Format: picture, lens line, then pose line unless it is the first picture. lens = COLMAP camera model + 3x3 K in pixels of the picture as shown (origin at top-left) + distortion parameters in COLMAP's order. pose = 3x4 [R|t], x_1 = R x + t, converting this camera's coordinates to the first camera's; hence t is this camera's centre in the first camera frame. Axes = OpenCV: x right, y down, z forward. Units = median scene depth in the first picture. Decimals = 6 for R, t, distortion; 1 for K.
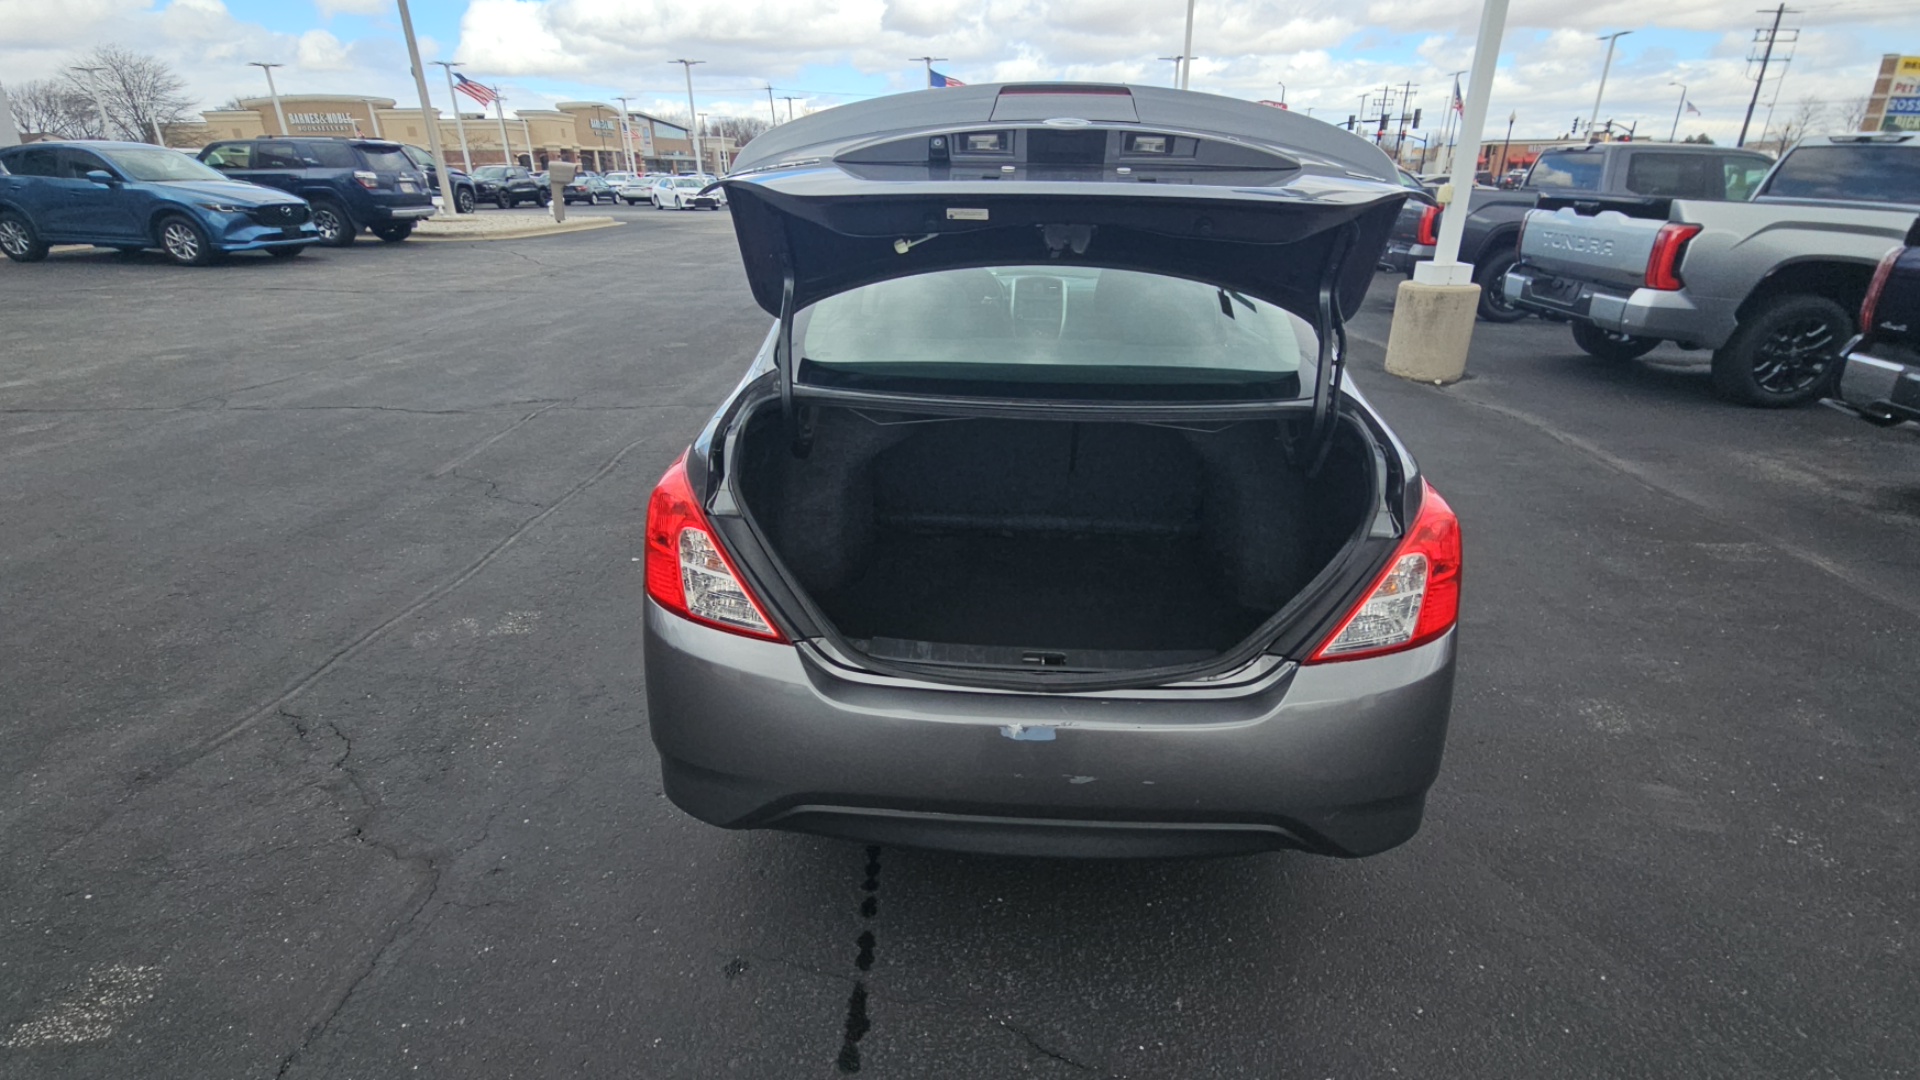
lens RADIAL K [[851.8, 0, 977.9], [0, 851.8, 547.0], [0, 0, 1]] dist [0.007982, -0.007312]
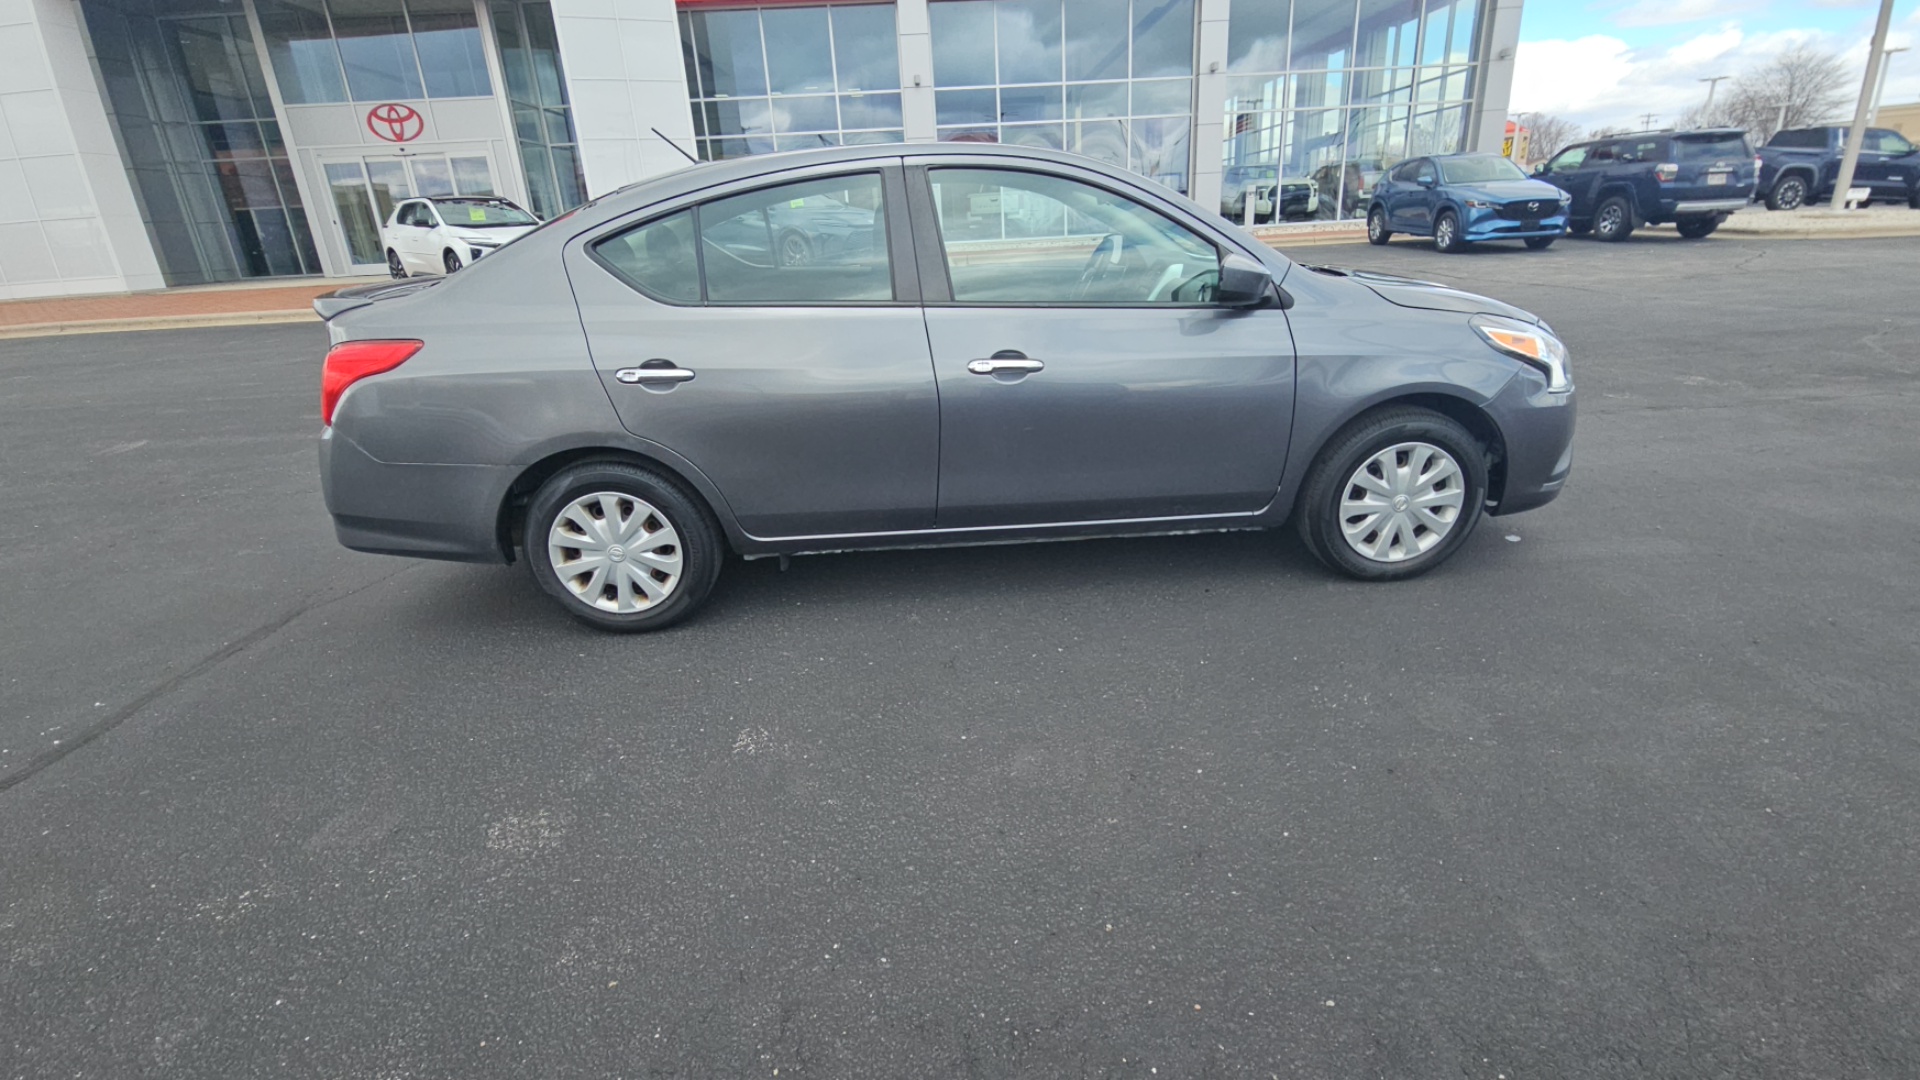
lens RADIAL K [[851.8, 0, 979.4], [0, 851.8, 534.4], [0, 0, 1]] dist [0.007982, -0.007312]
pose [[0.108157, 0.342617, -0.933228, 0.590256], [-0.355836, 0.889883, 0.285464, -0.164907], [0.928269, 0.301201, 0.218163, 0.480303]]
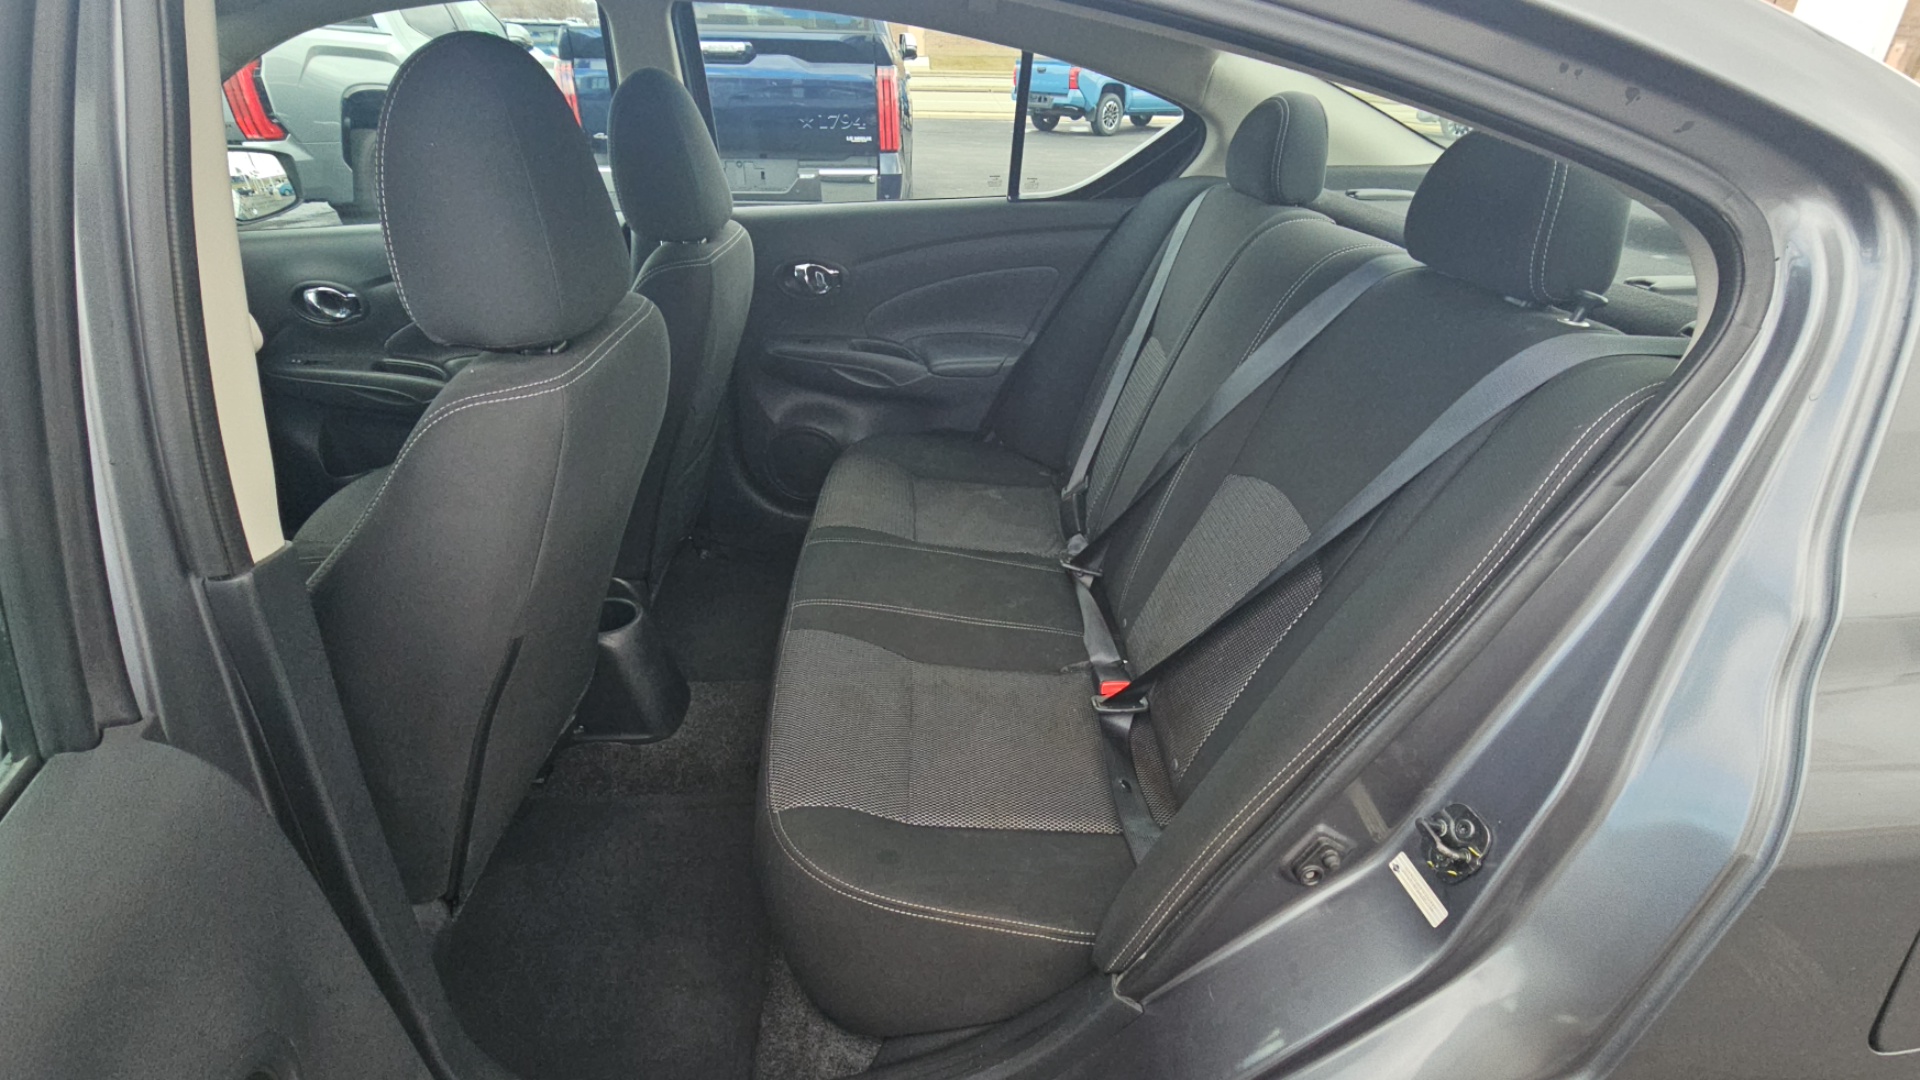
lens RADIAL K [[851.8, 0, 977.0], [0, 851.8, 541.8], [0, 0, 1]] dist [0.007982, -0.007312]
pose [[-0.107247, -0.505674, 0.856033, -0.147305], [0.384024, 0.773111, 0.504802, -0.156757], [-0.917074, 0.382875, 0.111277, 0.436052]]
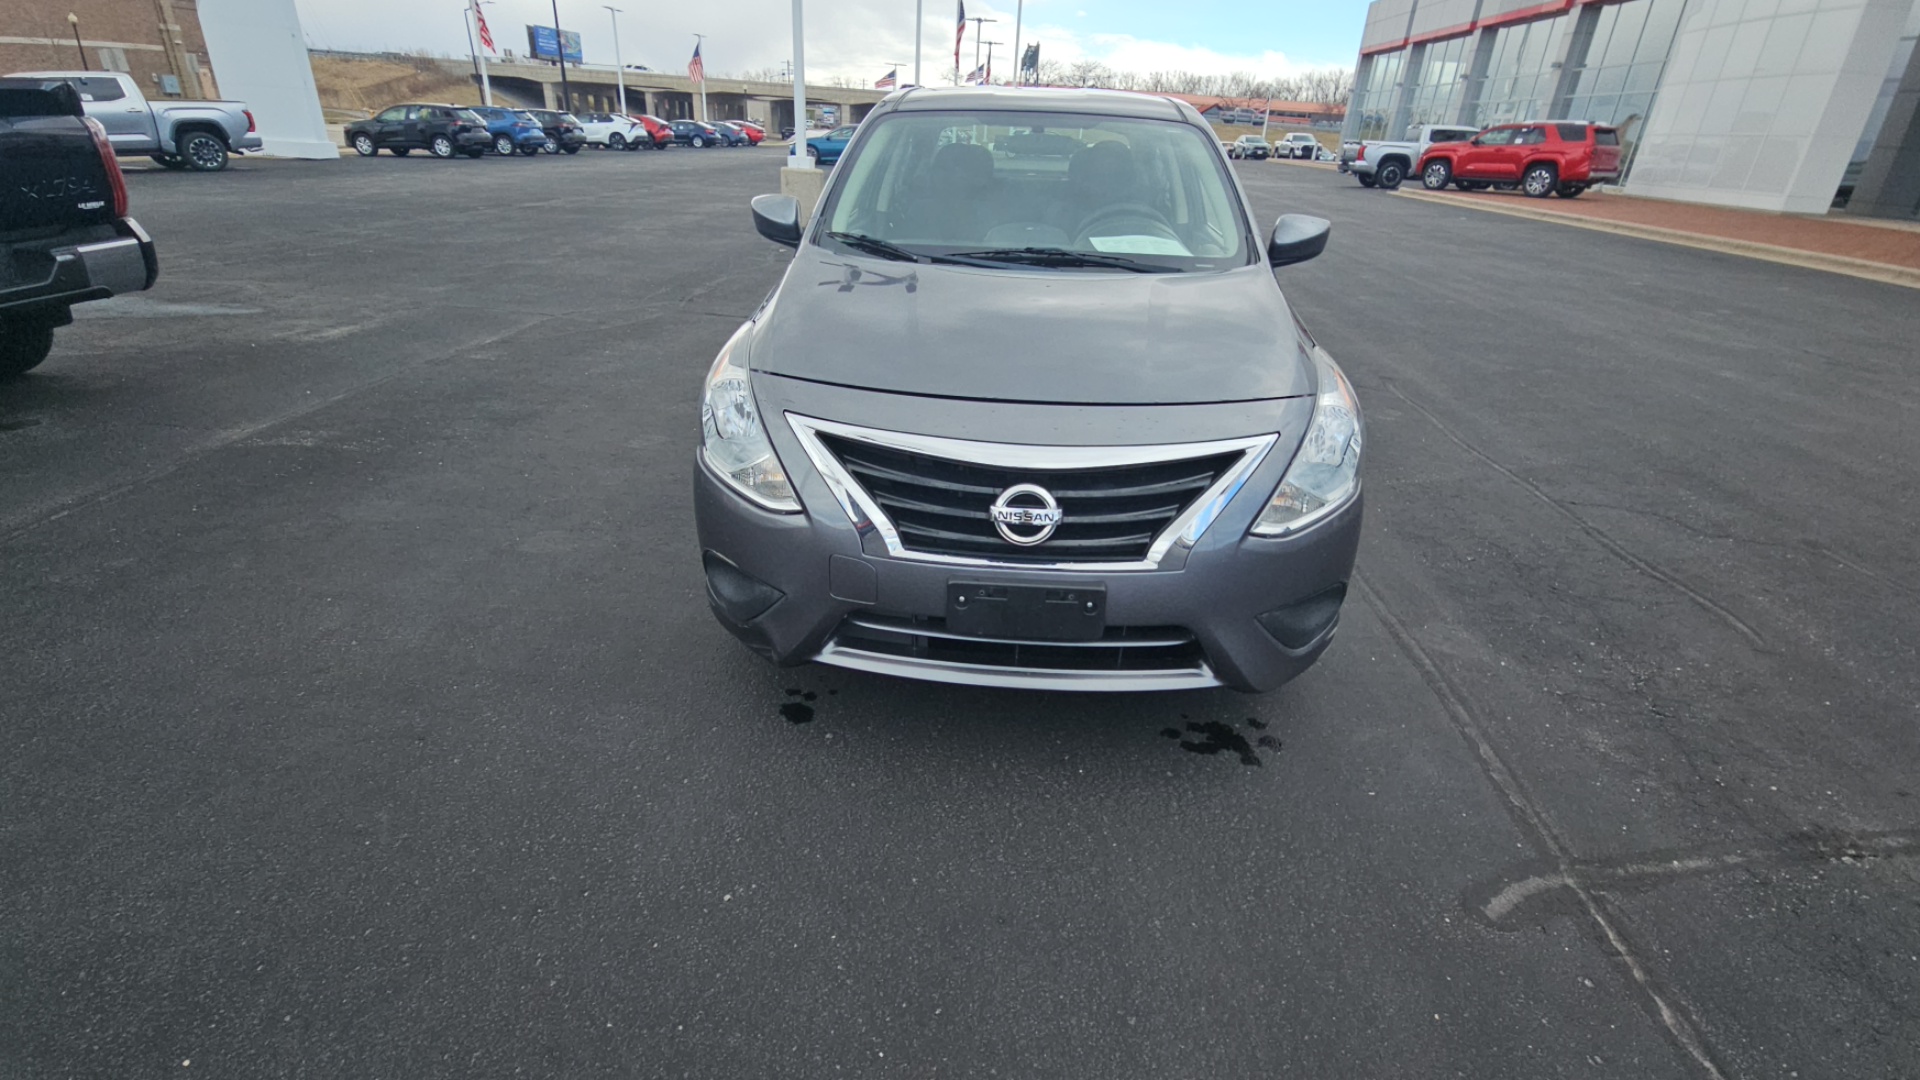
lens RADIAL K [[851.8, 0, 980.5], [0, 851.8, 543.0], [0, 0, 1]] dist [0.007982, -0.007312]
pose [[-0.998673, -0.047299, -0.020387, 0.071592], [-0.046189, 0.647276, 0.760855, -0.439482], [-0.022791, 0.760787, -0.648601, 1.072353]]
